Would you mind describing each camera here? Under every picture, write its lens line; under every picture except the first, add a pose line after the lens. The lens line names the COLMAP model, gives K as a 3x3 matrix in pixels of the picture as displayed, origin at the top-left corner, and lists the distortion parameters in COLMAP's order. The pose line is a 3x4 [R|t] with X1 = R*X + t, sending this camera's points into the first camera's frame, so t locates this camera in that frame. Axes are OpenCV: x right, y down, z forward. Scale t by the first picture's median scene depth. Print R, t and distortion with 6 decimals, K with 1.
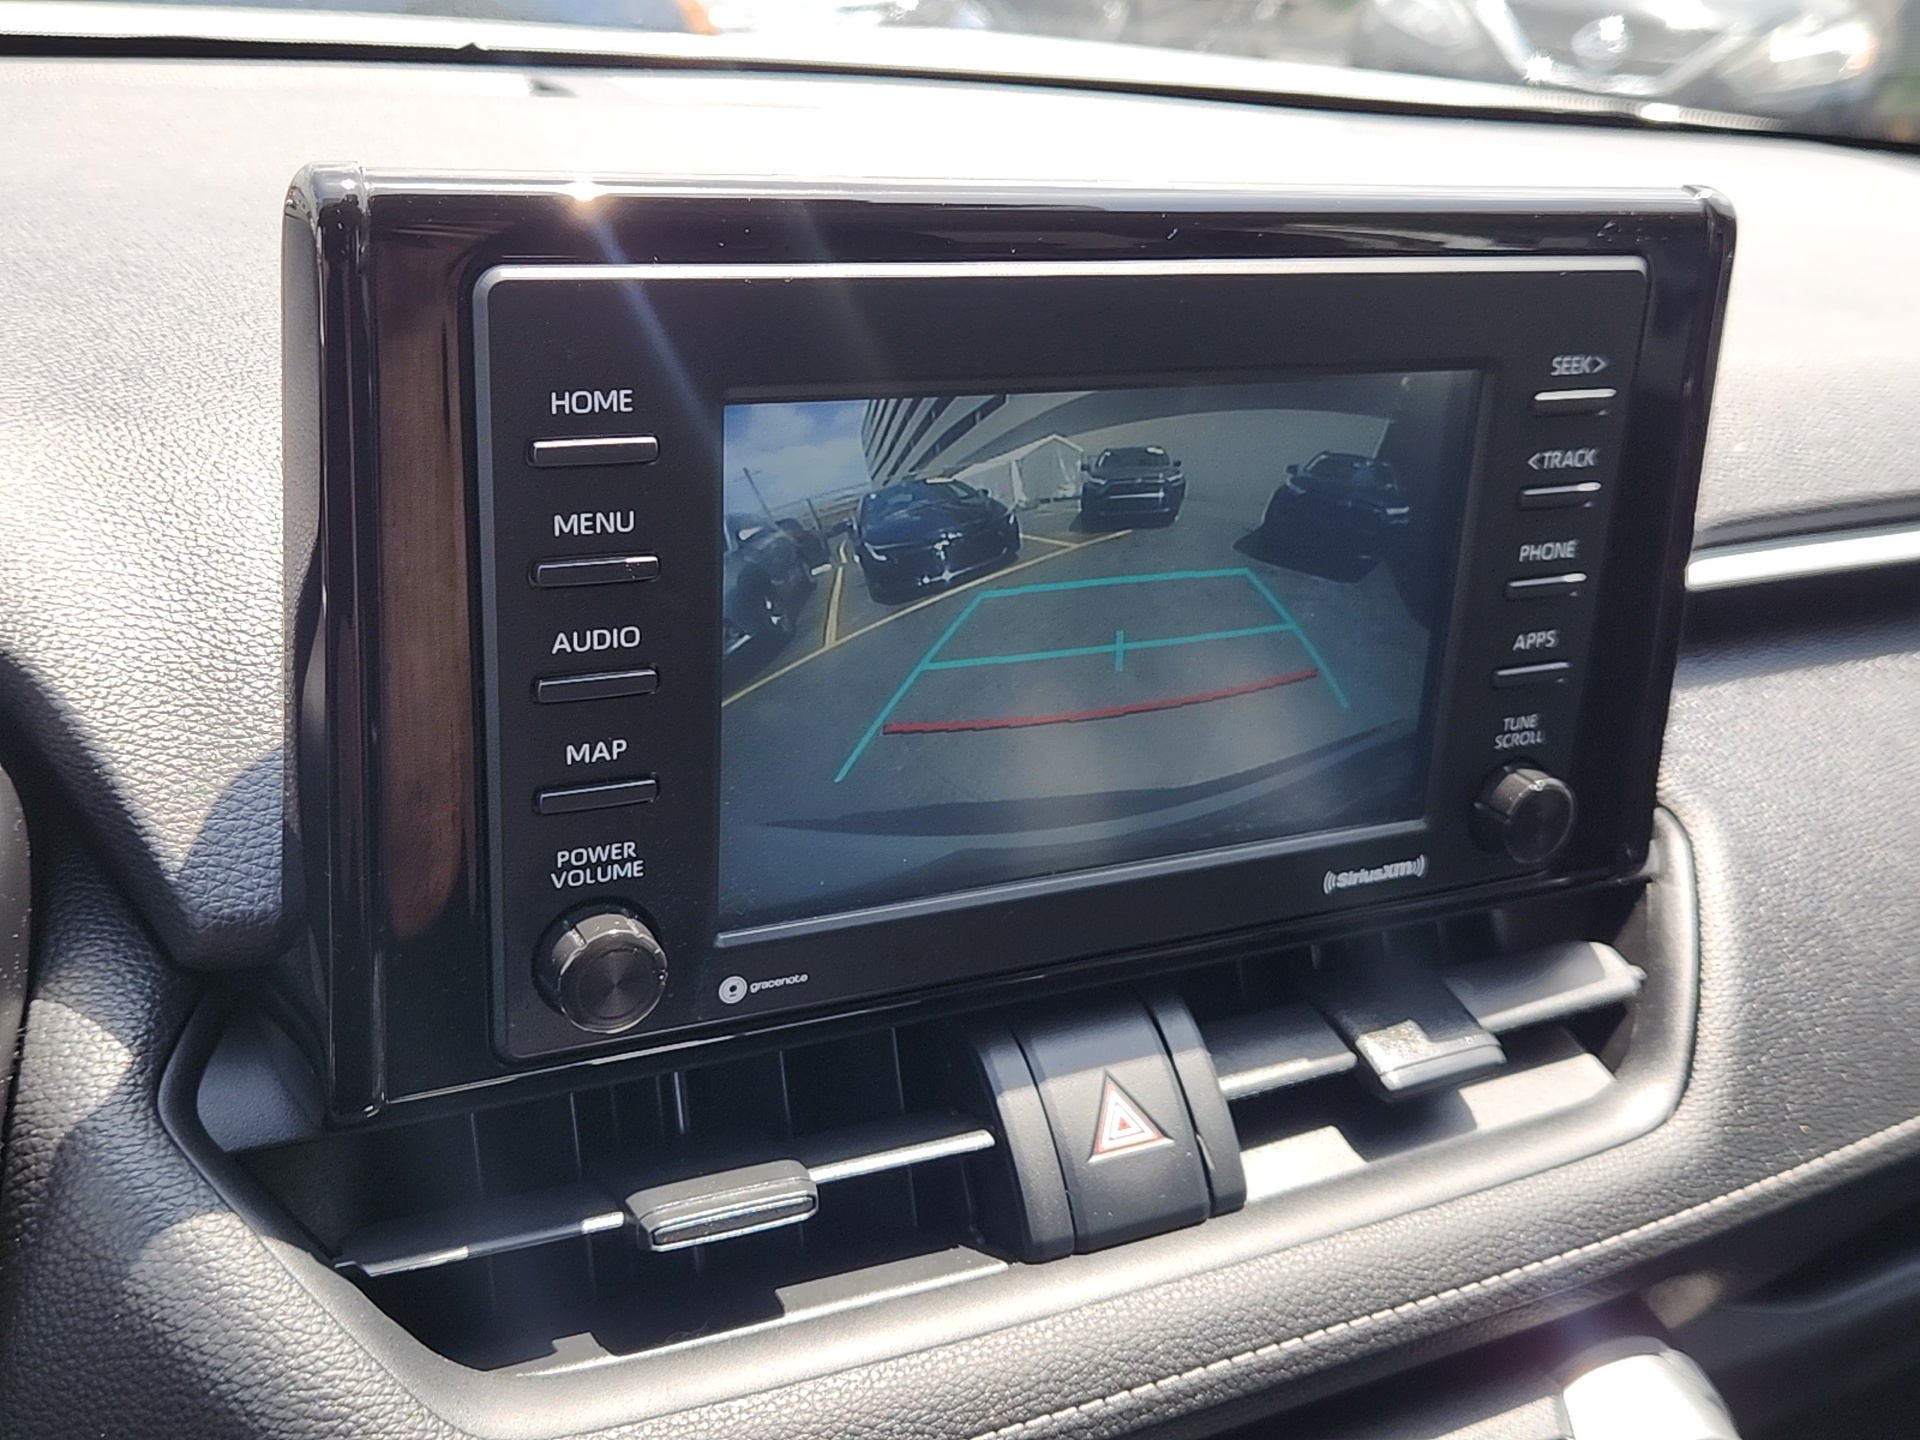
lens RADIAL K [[2099.6, 0, 1009.2], [0, 2099.6, 659.5], [0, 0, 1]] dist [0.080155, -0.142742]
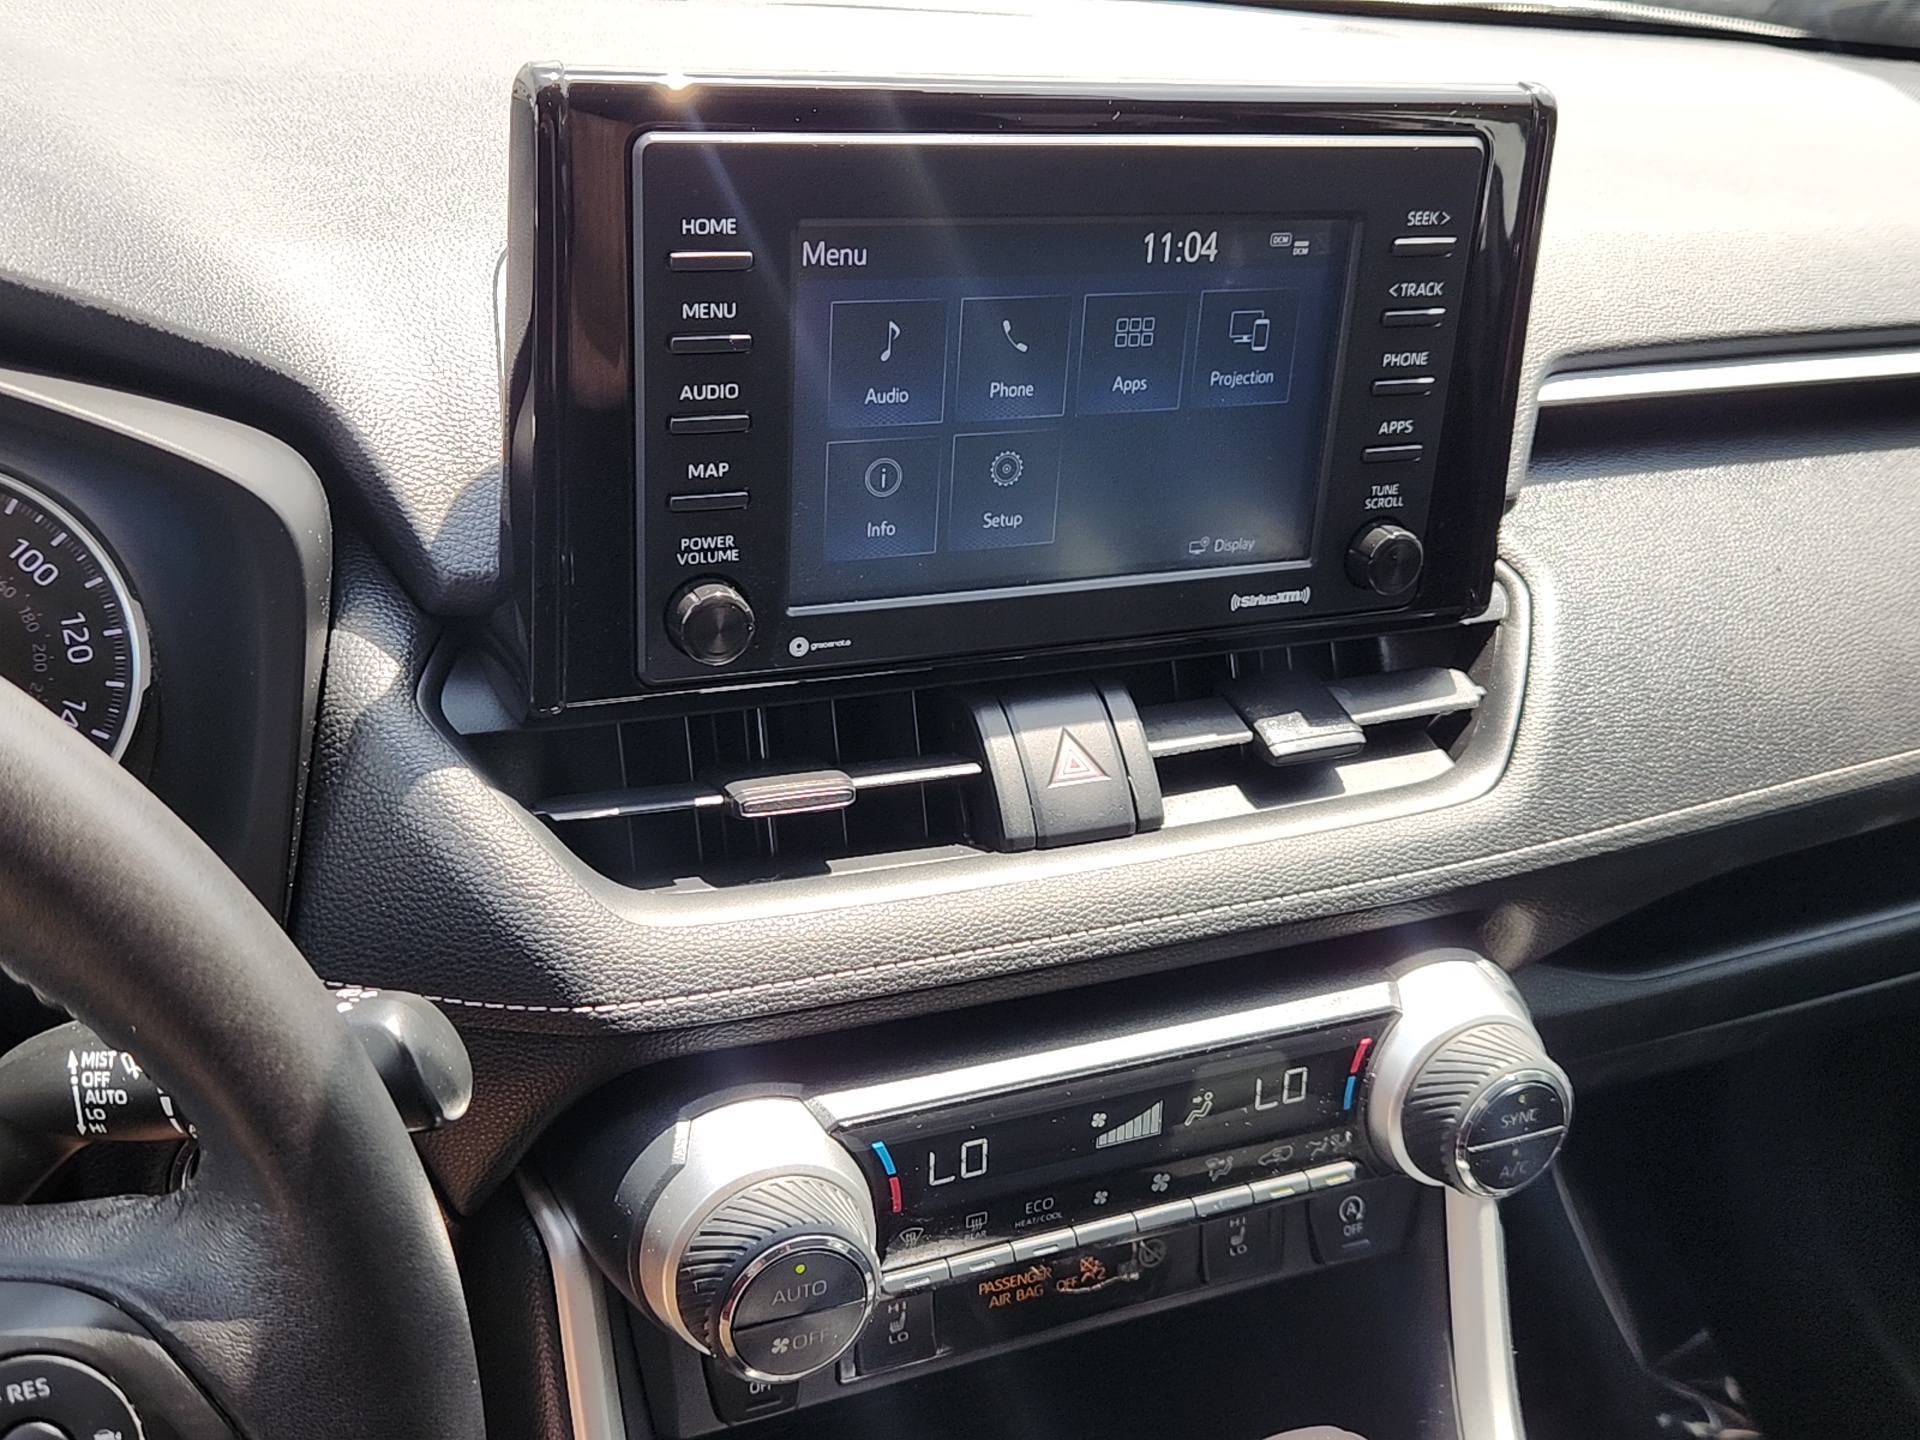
lens RADIAL K [[2075.4, 0, 968.1], [0, 2075.4, 683.2], [0, 0, 1]] dist [0.096731, -0.149038]
pose [[0.998169, 0.024582, -0.055267, 0.064127], [-0.021076, 0.997781, 0.063164, 0.088977], [0.056697, -0.061883, 0.996472, -0.414753]]
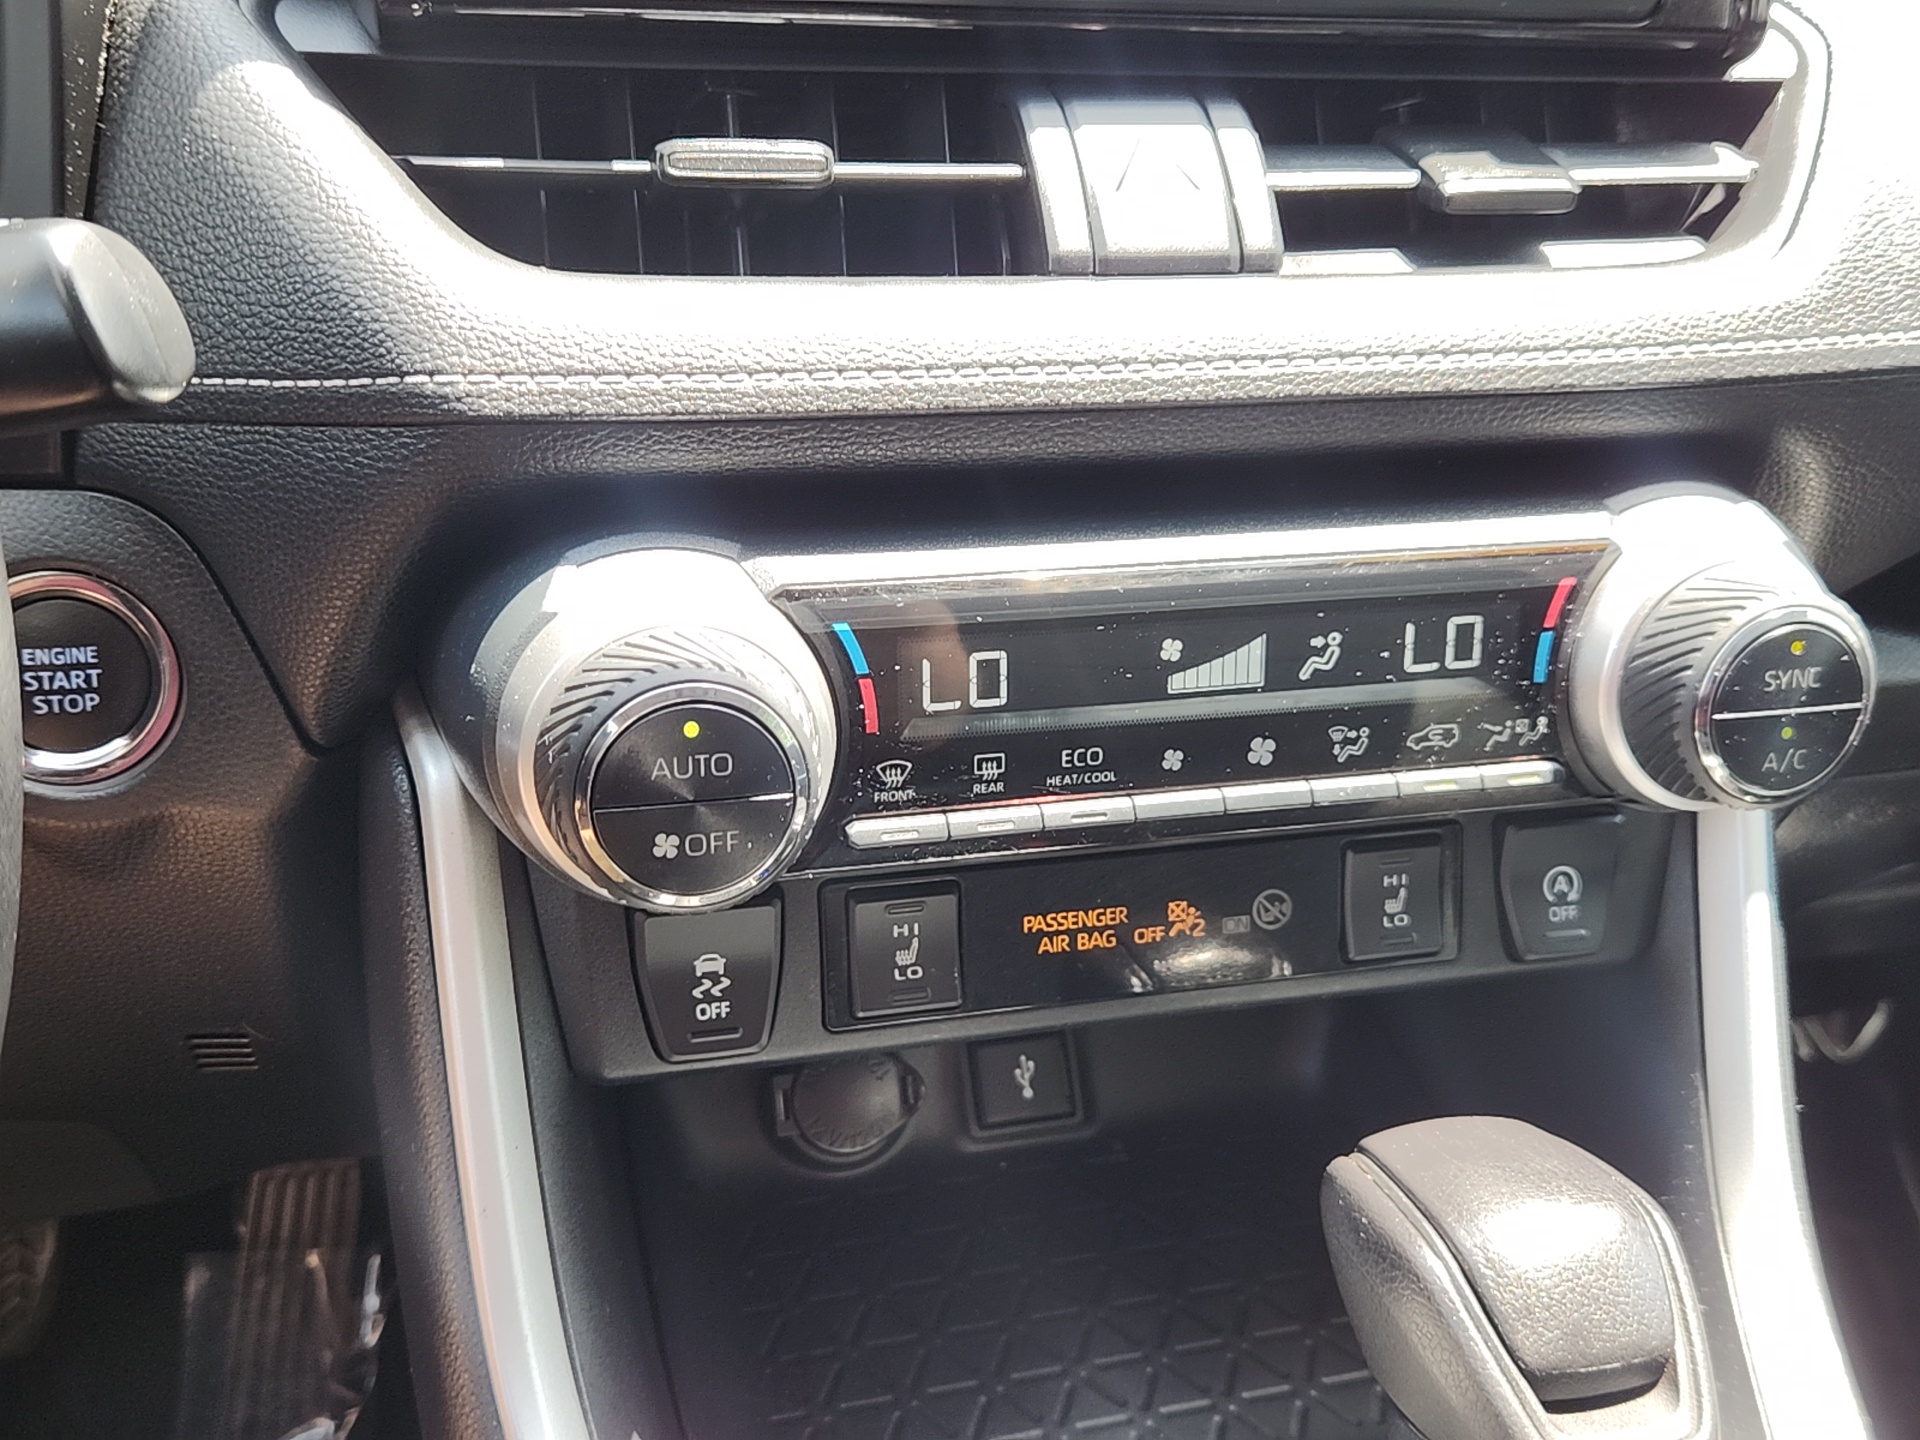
lens RADIAL K [[2103.1, 0, 959.8], [0, 2103.1, 688.5], [0, 0, 1]] dist [0.114347, -0.279468]
pose [[0.977488, 0.039590, -0.207244, 0.202136], [-0.036549, 0.999161, 0.018485, 0.498924], [0.207802, -0.010494, 0.978115, -0.022042]]
